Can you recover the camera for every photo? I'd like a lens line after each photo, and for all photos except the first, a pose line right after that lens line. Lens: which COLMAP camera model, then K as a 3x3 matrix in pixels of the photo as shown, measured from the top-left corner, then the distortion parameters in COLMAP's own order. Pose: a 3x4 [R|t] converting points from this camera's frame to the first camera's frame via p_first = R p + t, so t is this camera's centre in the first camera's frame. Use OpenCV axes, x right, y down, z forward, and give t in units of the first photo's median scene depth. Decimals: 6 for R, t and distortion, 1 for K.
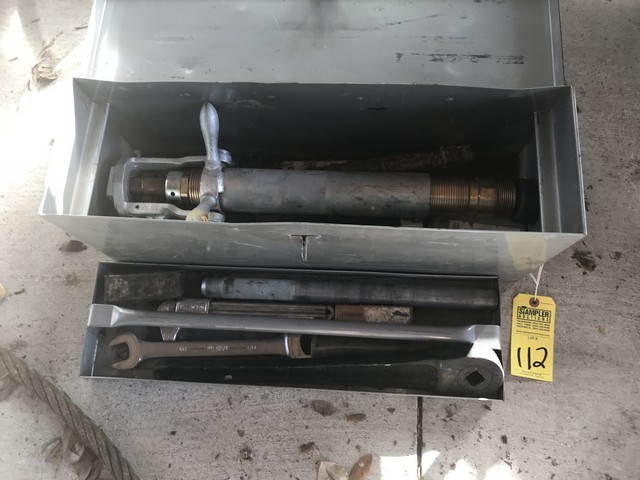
lens RADIAL K [[534.6, 0, 320.0], [0, 534.6, 240.0], [0, 0, 1]] dist [0.040940, -0.053797]
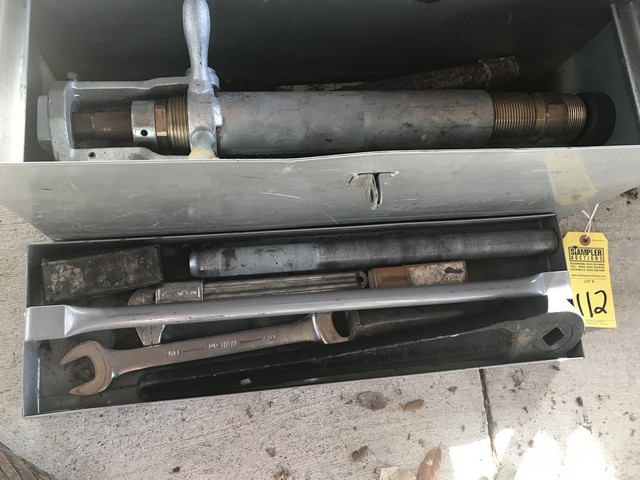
lens RADIAL K [[534.6, 0, 320.0], [0, 534.6, 240.0], [0, 0, 1]] dist [0.040940, -0.053797]
pose [[0.966050, -0.097885, 0.239094, -0.229806], [0.083316, 0.994039, 0.070324, 0.019235], [-0.244552, -0.048016, 0.968446, 0.272607]]
